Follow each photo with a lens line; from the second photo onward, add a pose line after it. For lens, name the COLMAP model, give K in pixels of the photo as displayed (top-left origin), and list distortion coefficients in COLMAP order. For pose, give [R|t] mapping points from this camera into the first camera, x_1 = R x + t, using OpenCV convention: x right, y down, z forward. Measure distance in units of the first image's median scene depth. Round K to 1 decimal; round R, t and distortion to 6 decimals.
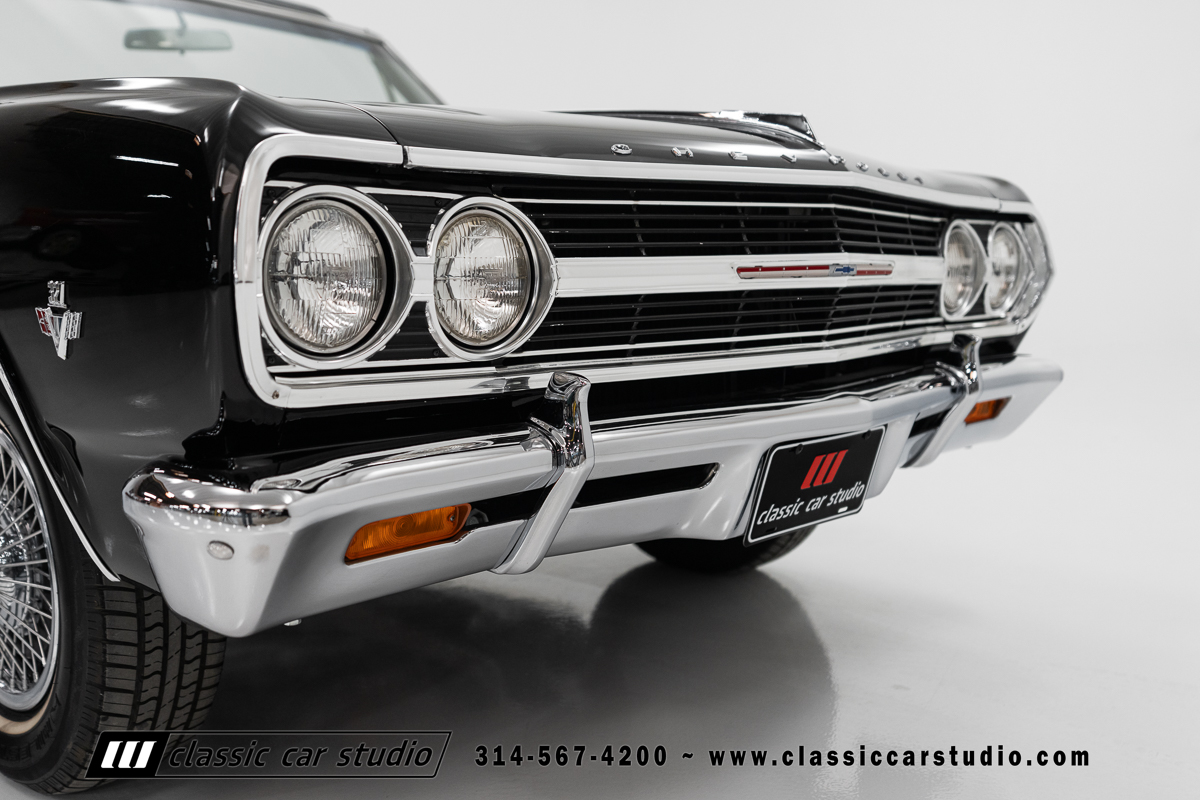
lens RADIAL K [[1201.4, 0, 601.2], [0, 1201.4, 403.9], [0, 0, 1]] dist [0.017262, 0.000000]
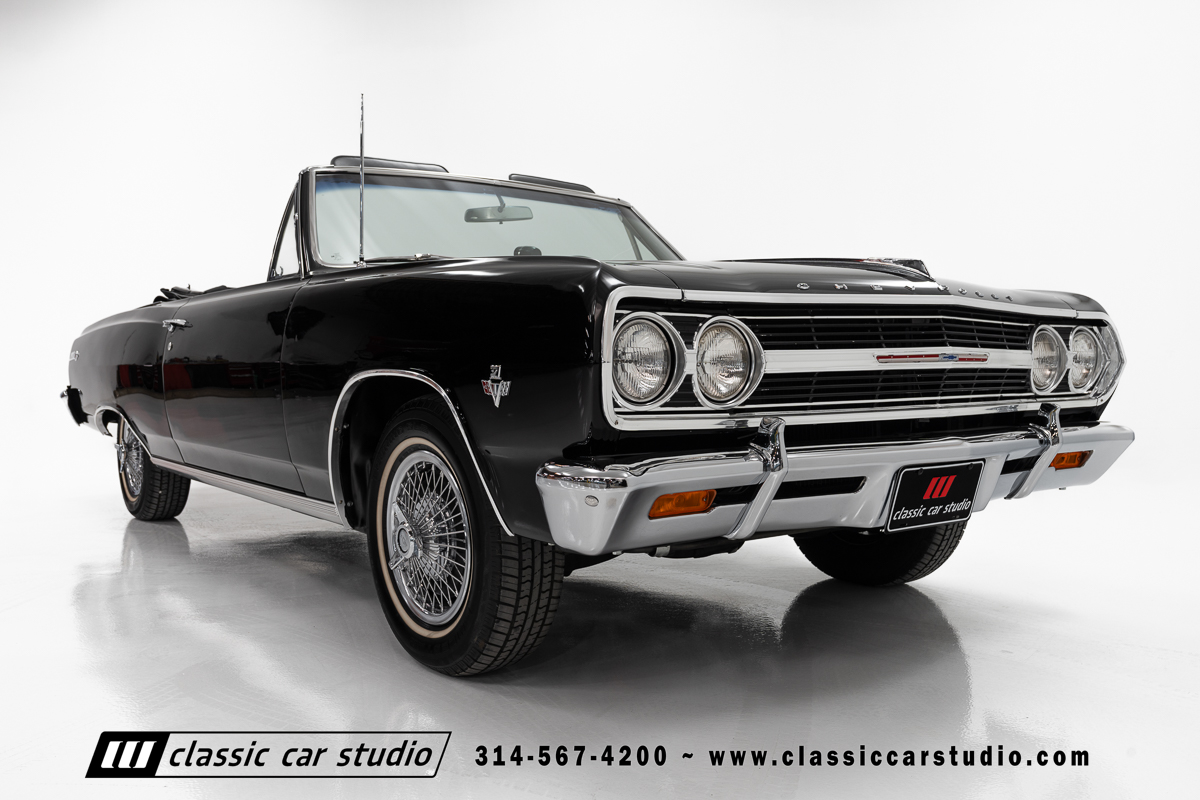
lens RADIAL K [[1073.8, 0, 593.2], [0, 1073.8, 401.4], [0, 0, 1]] dist [0.009725, 0.005500]
pose [[0.984184, -0.004636, -0.177087, -0.006409], [-0.010974, 0.996142, -0.087068, 0.078559], [0.176808, 0.087634, 0.980336, -0.485034]]
